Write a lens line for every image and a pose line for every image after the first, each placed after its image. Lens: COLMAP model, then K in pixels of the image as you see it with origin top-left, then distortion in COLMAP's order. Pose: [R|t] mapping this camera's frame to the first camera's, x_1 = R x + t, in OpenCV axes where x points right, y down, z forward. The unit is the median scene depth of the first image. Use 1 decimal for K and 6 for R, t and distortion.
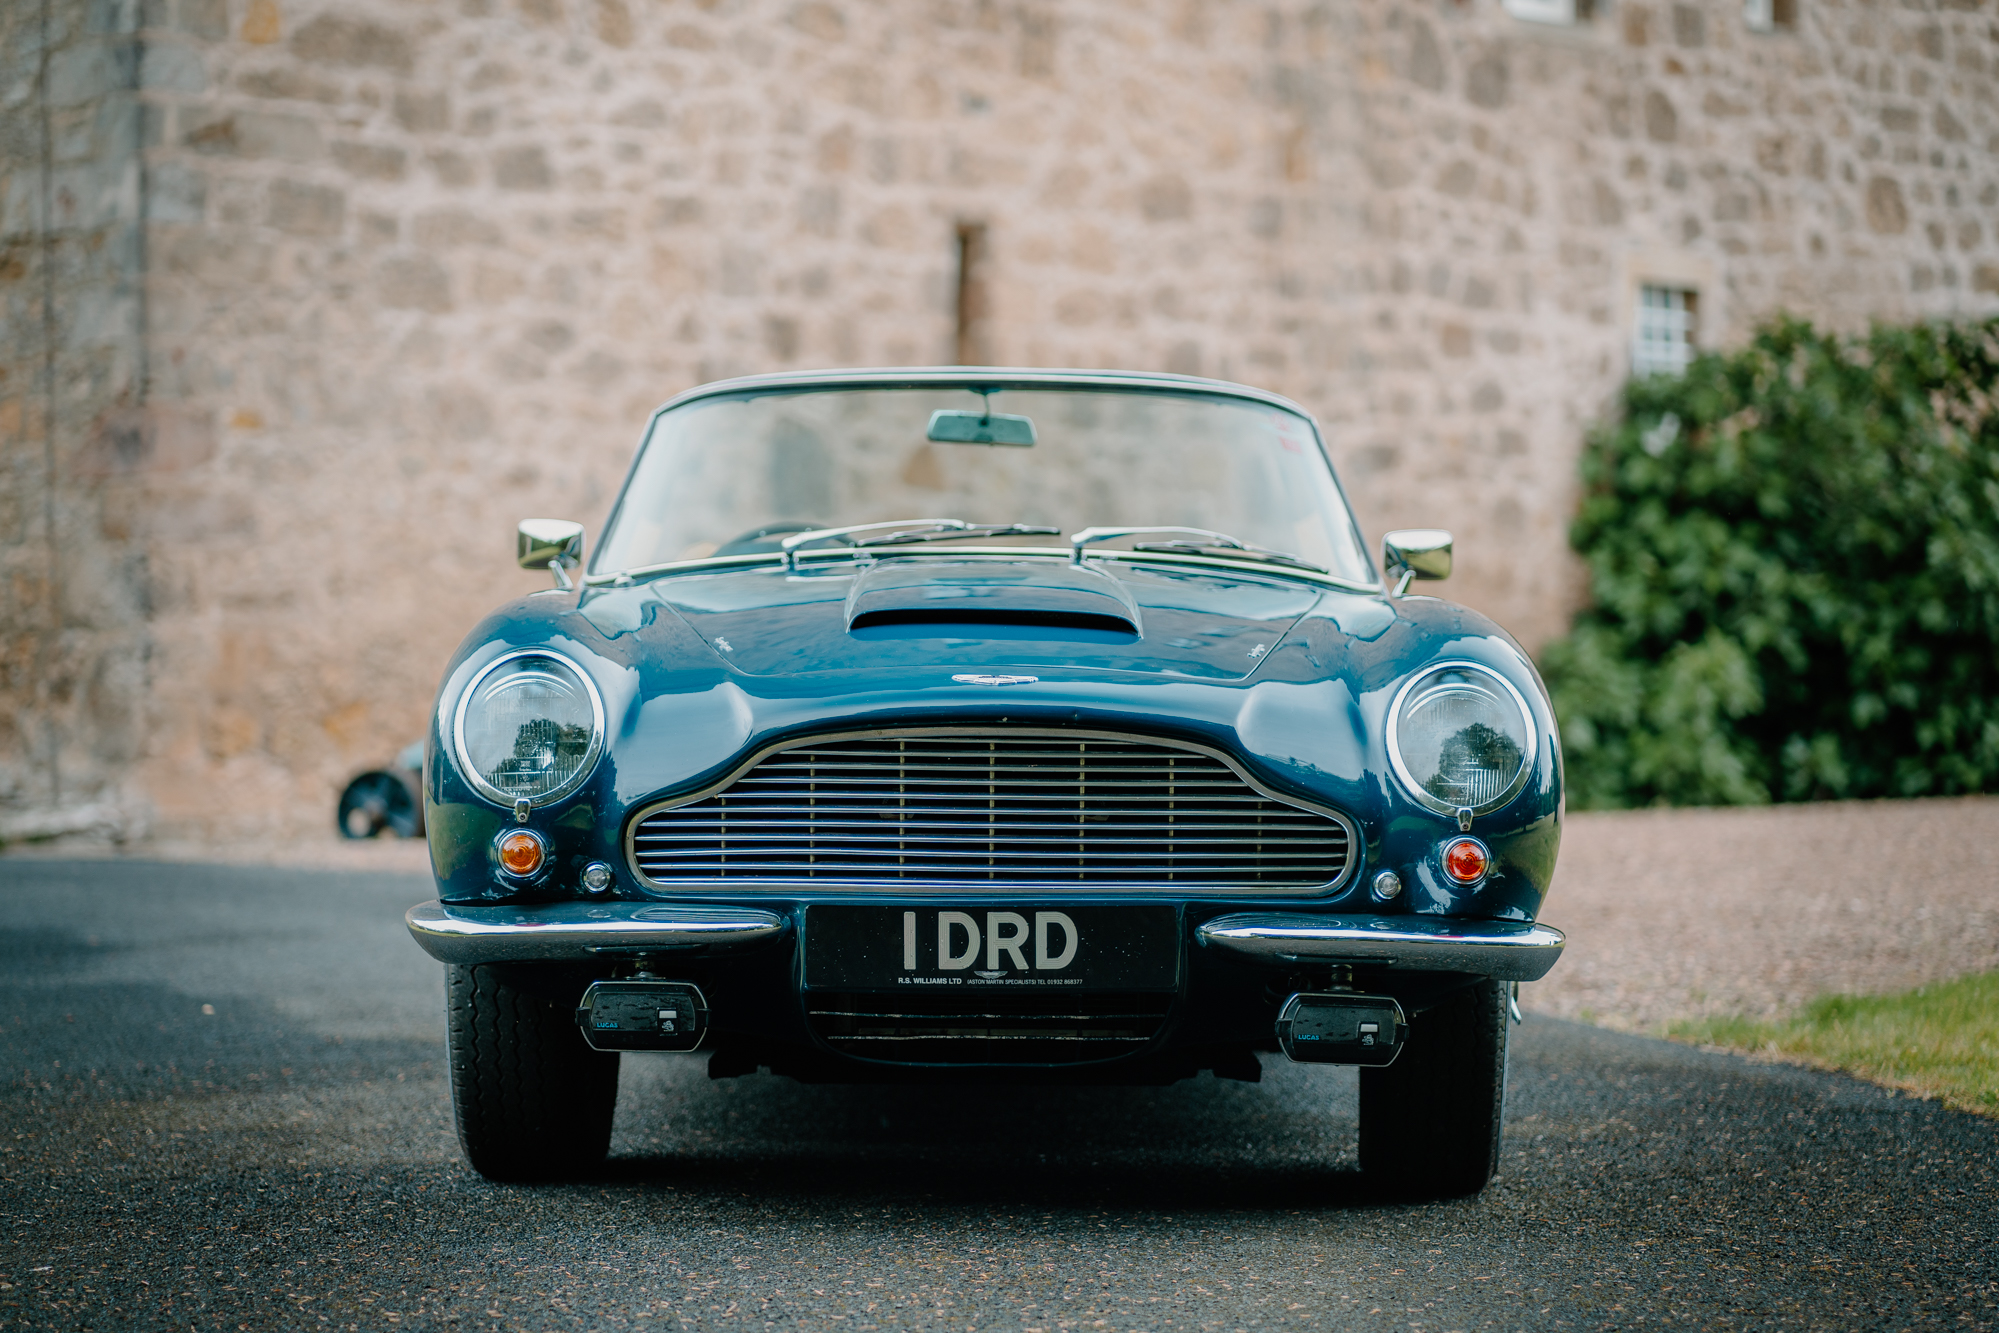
lens RADIAL K [[4796.9, 0, 978.2], [0, 4796.9, 673.0], [0, 0, 1]] dist [0.047914, -0.133114]
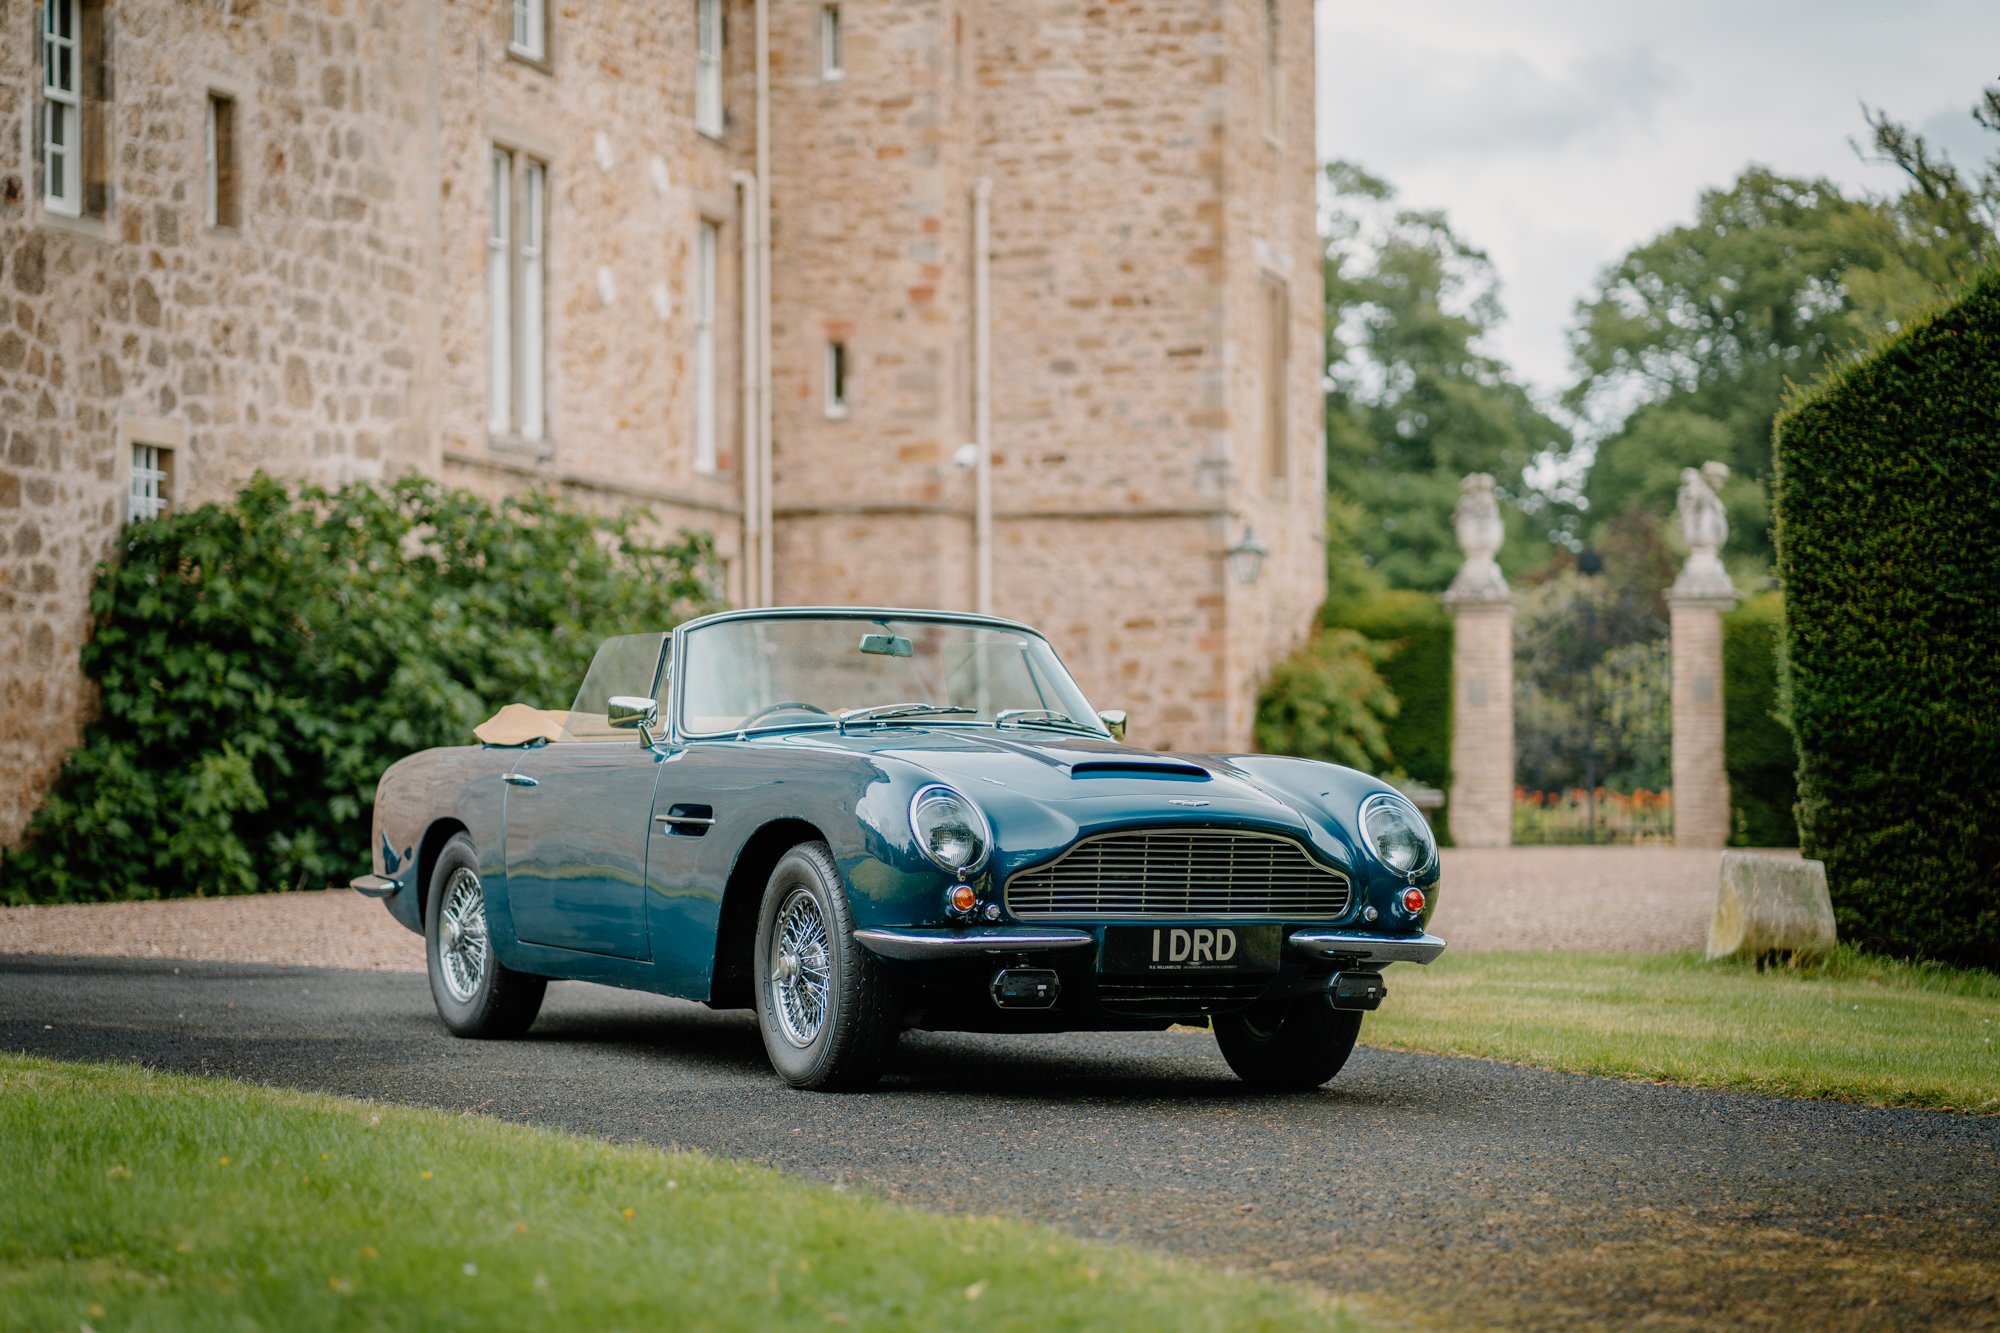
lens RADIAL K [[4732.8, 0, 992.7], [0, 4732.8, 661.5], [0, 0, 1]] dist [0.010934, 0.006037]
pose [[0.895463, 0.018053, 0.444769, -0.254719], [-0.008064, 0.999671, -0.024341, -0.002318], [-0.445062, 0.018210, 0.895315, -0.171793]]
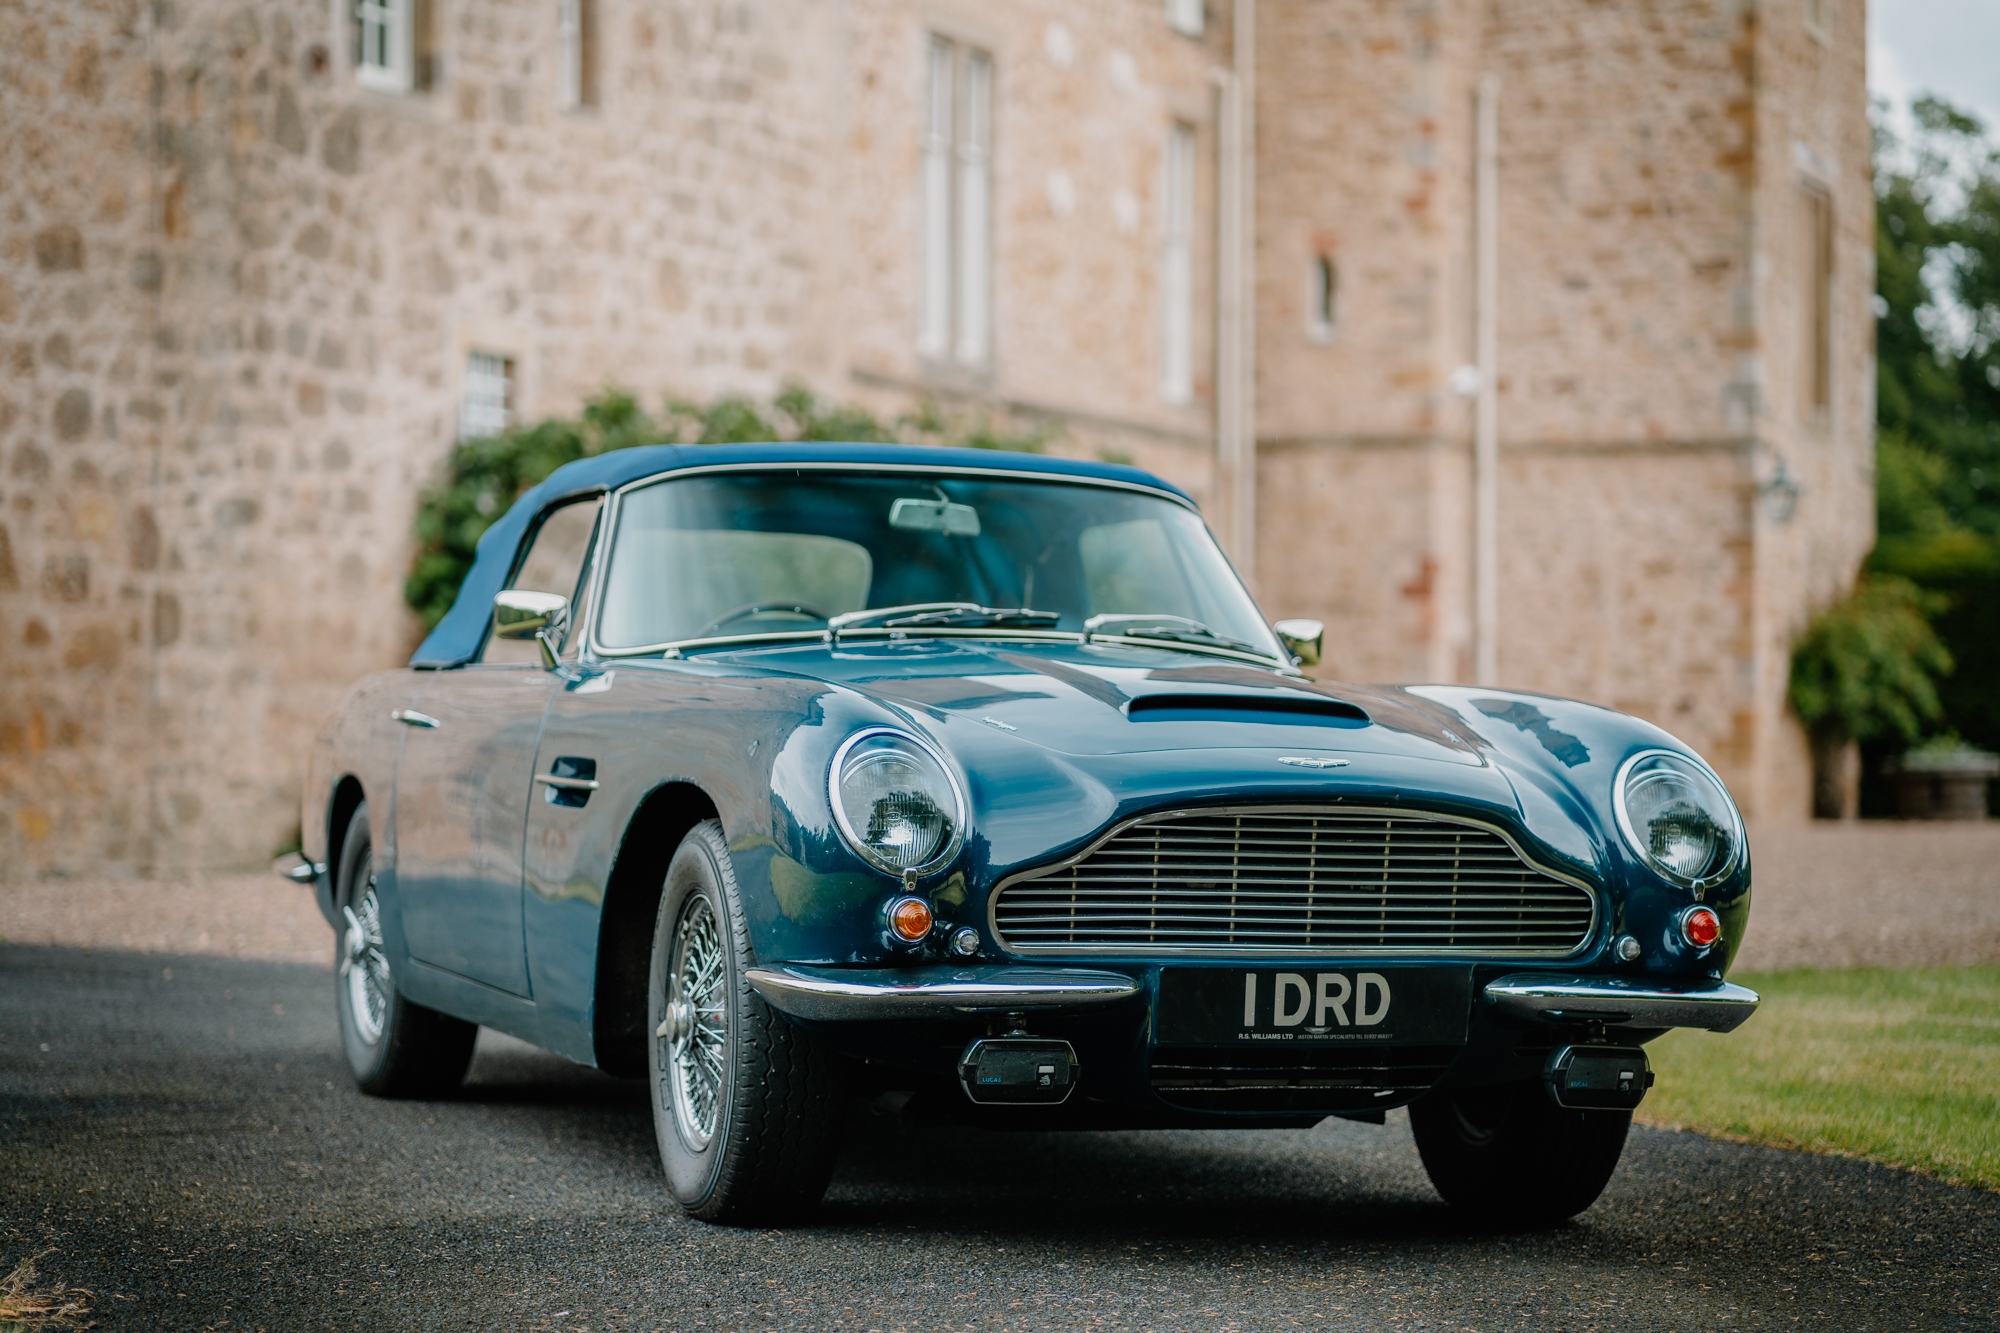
lens RADIAL K [[4732.8, 0, 992.7], [0, 4732.8, 661.5], [0, 0, 1]] dist [0.010934, 0.006037]
pose [[0.943524, 0.020468, 0.330670, -0.124650], [-0.016587, 0.999757, -0.014553, -0.001347], [-0.330887, 0.008246, 0.943634, 0.000181]]
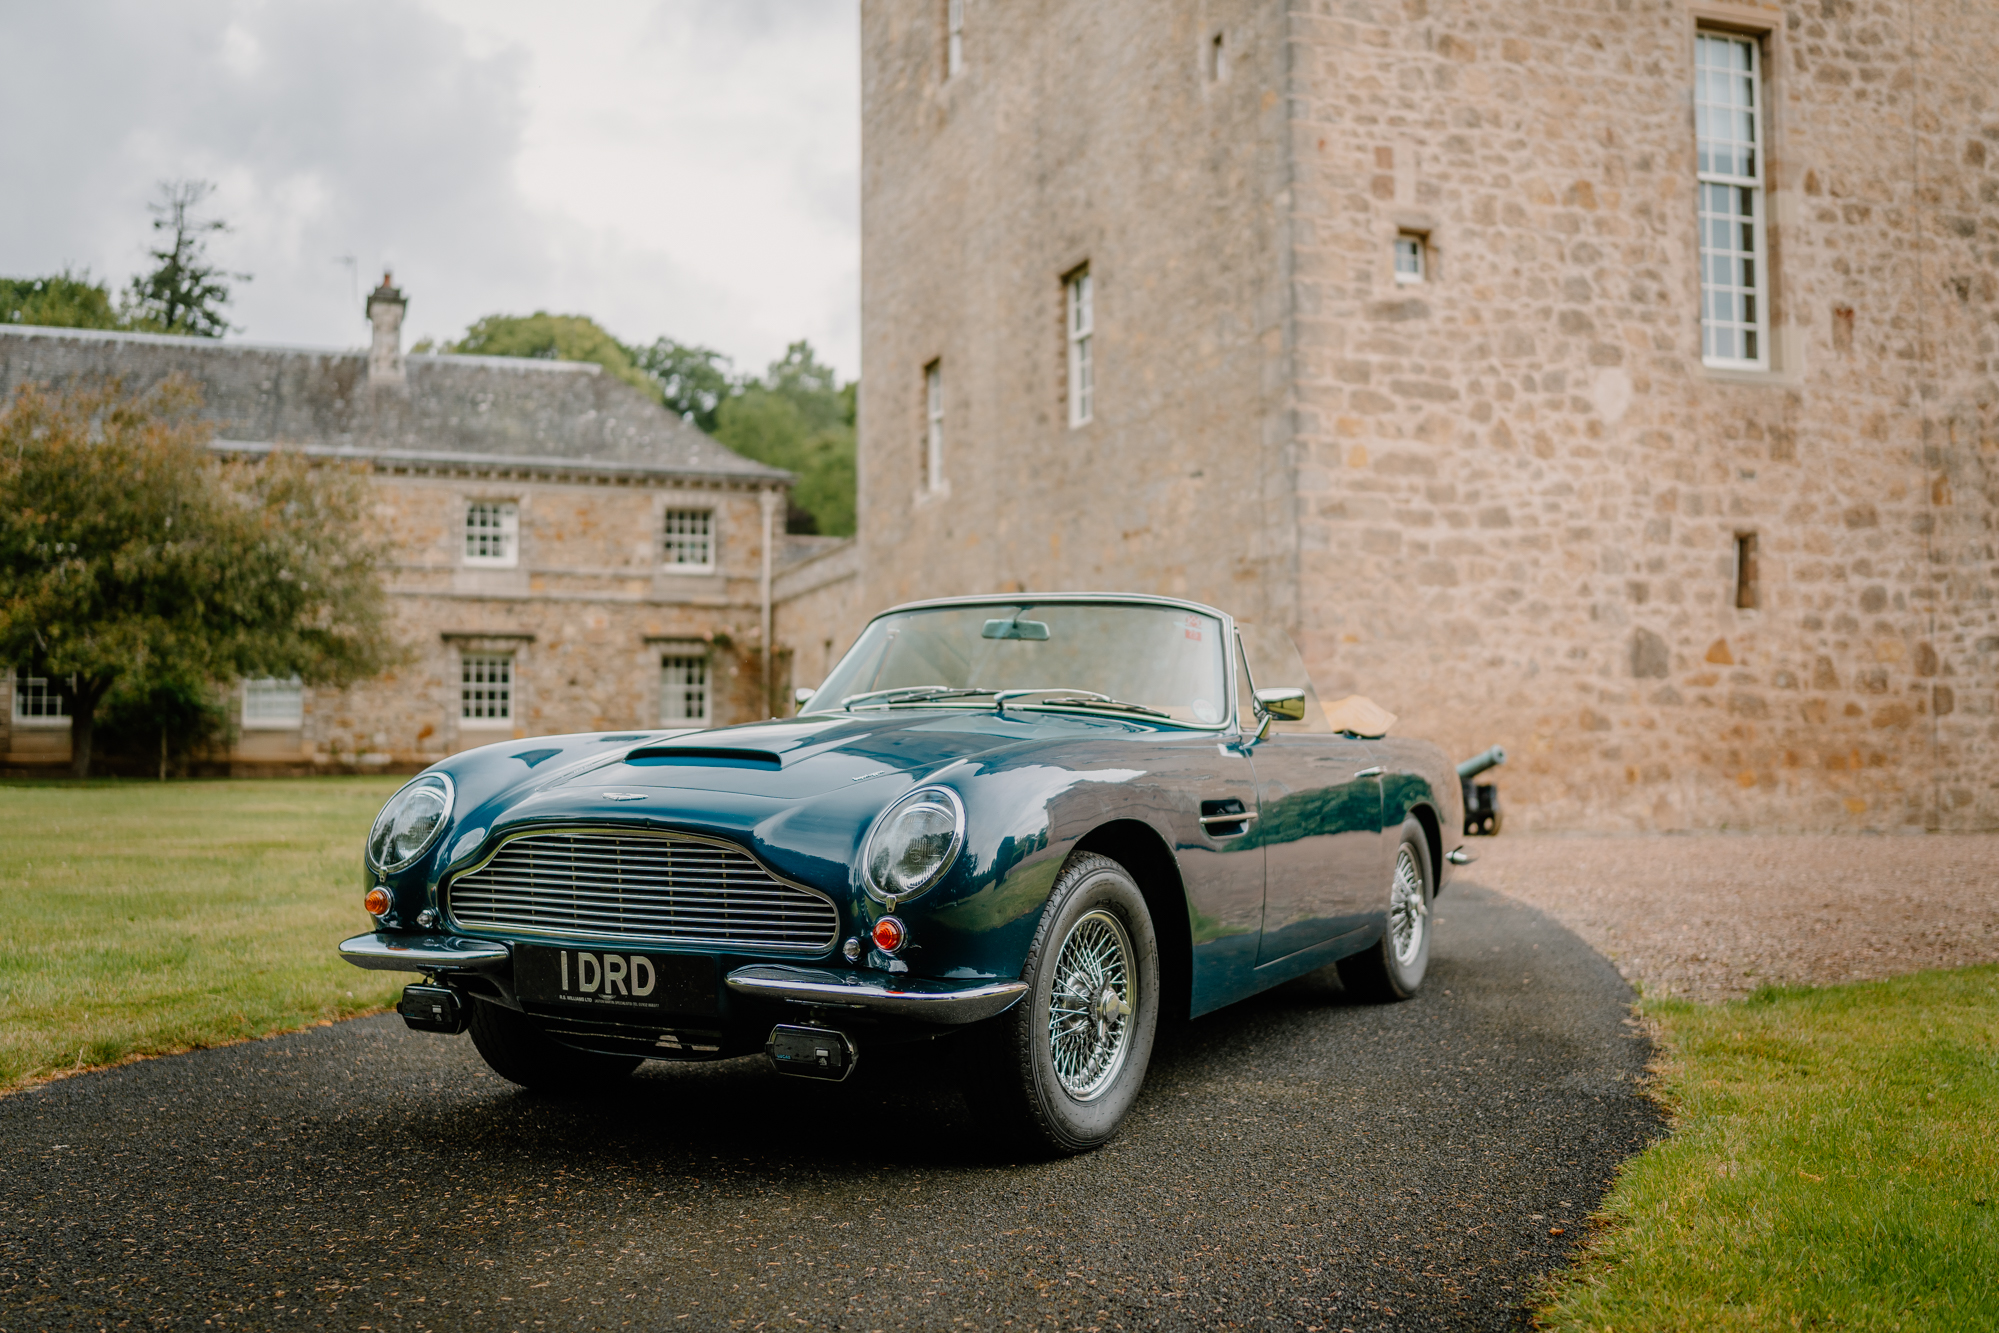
lens RADIAL K [[1911.2, 0, 997.4], [0, 1911.2, 666.1], [0, 0, 1]] dist [0.002871, -0.015128]
pose [[0.883517, -0.019192, -0.468006, 0.112444], [-0.000047, 0.999157, -0.041061, -0.004303], [0.468399, 0.036301, 0.882771, 0.155260]]
